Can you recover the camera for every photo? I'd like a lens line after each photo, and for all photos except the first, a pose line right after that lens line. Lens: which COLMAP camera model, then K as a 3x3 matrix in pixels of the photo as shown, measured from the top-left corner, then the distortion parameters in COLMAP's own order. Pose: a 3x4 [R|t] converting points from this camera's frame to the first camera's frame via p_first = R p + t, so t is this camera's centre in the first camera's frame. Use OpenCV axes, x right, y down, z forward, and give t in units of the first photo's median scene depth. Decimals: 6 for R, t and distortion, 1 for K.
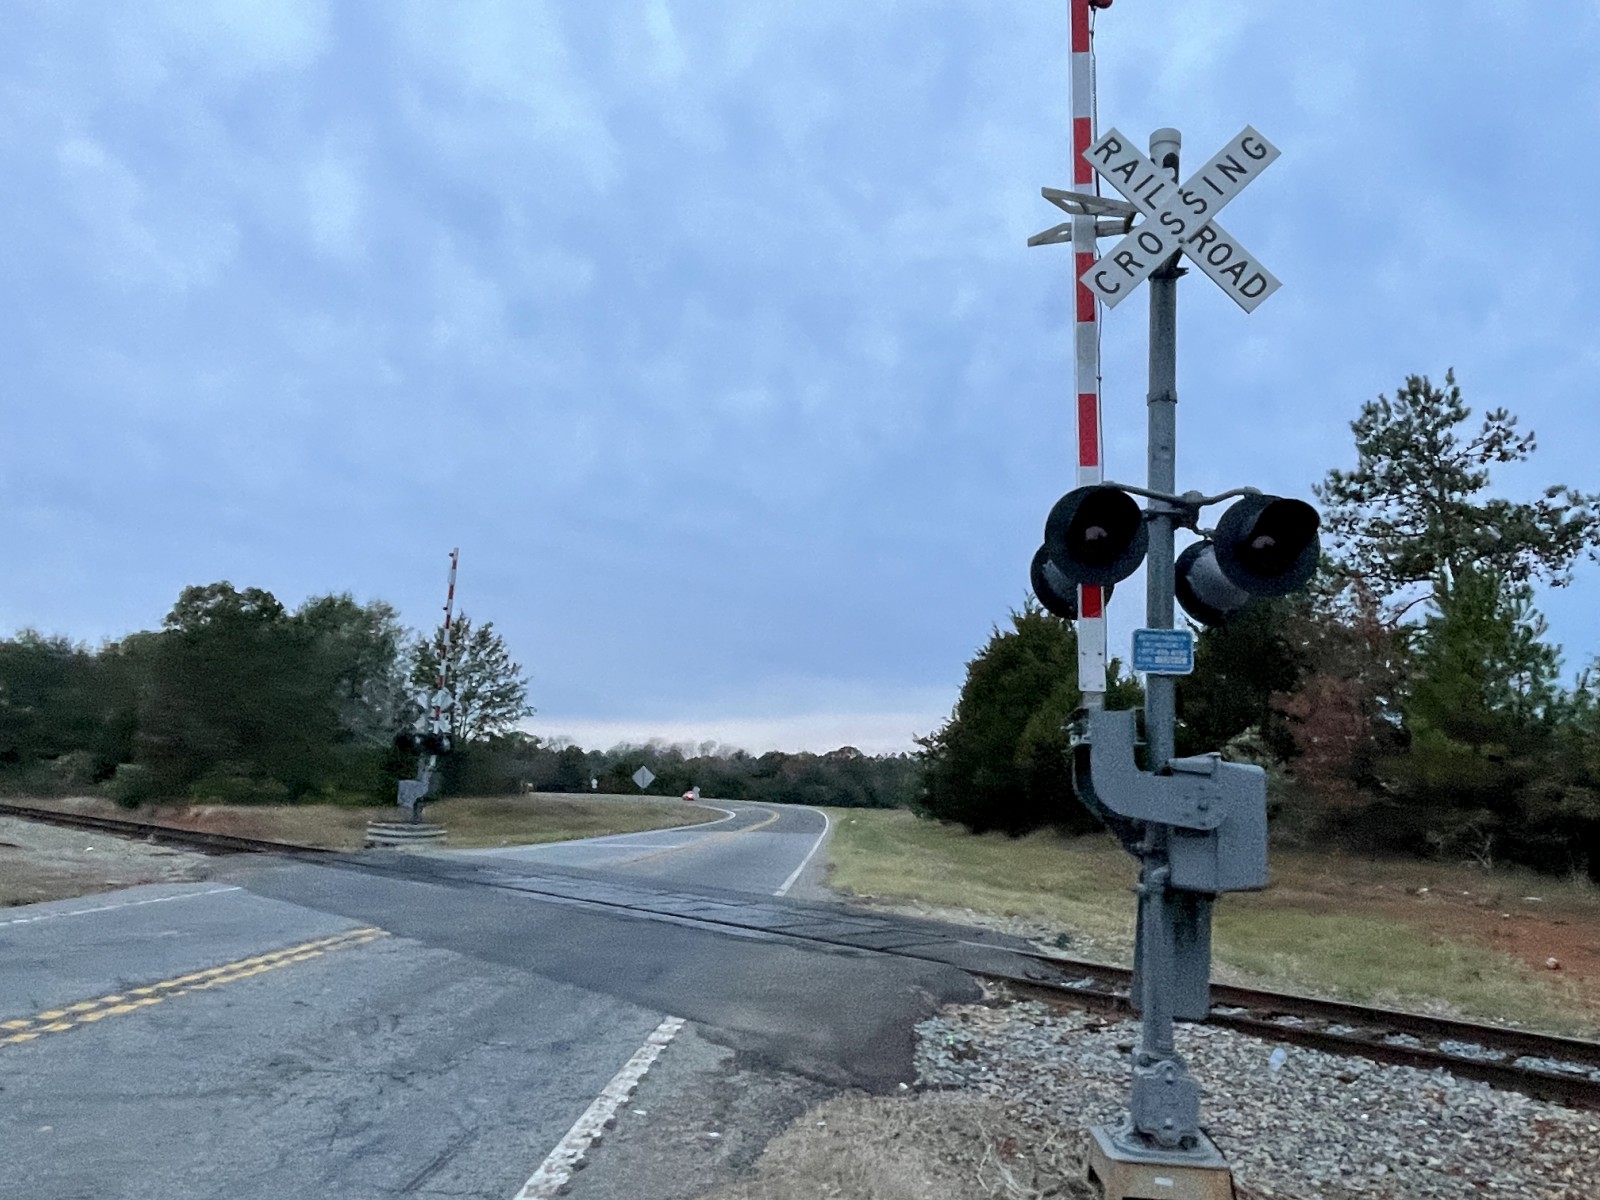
lens RADIAL K [[1202.4, 0, 800.0], [0, 1202.4, 600.0], [0, 0, 1]] dist [0.000142, 0.114957]
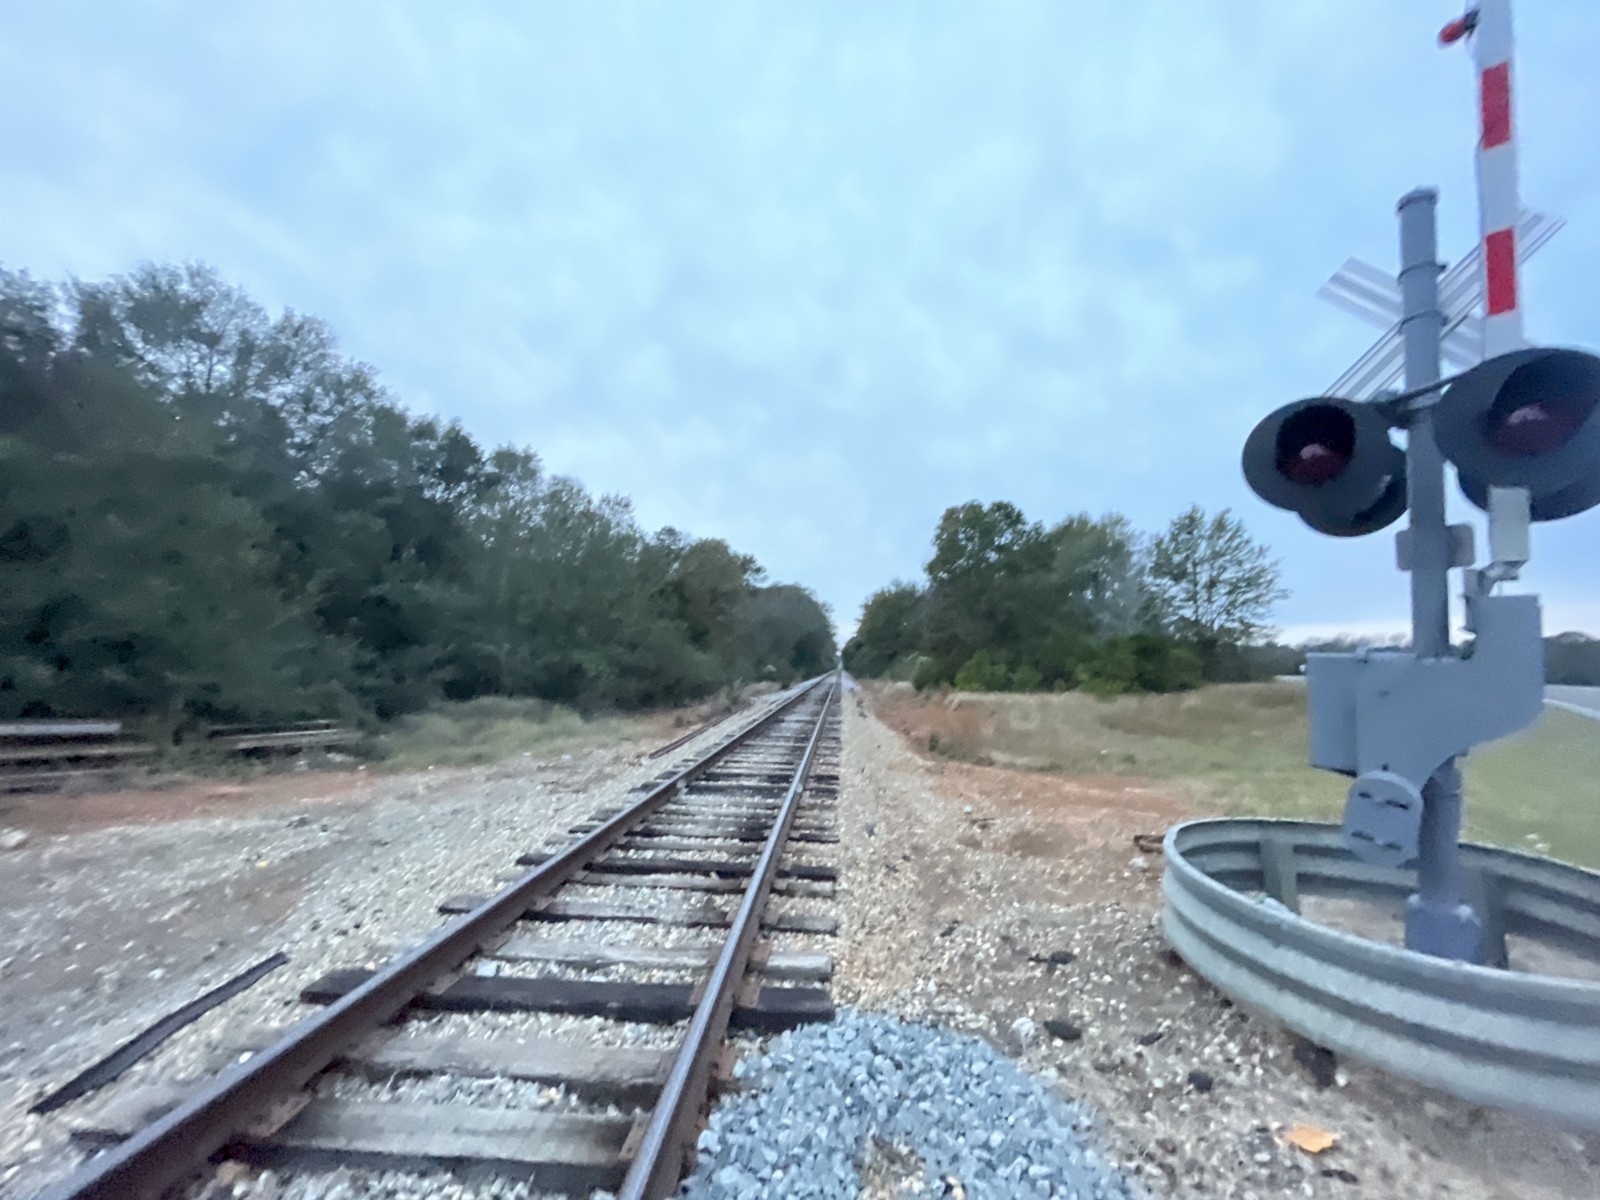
lens RADIAL K [[682.4, 0, 800.0], [0, 682.4, 600.0], [0, 0, 1]] dist [0.000502, 0.000049]
pose [[0.712673, -0.090648, -0.695615, -0.121771], [0.120714, 0.992671, -0.005684, 0.054029], [0.691032, -0.079920, 0.718392, 0.339338]]
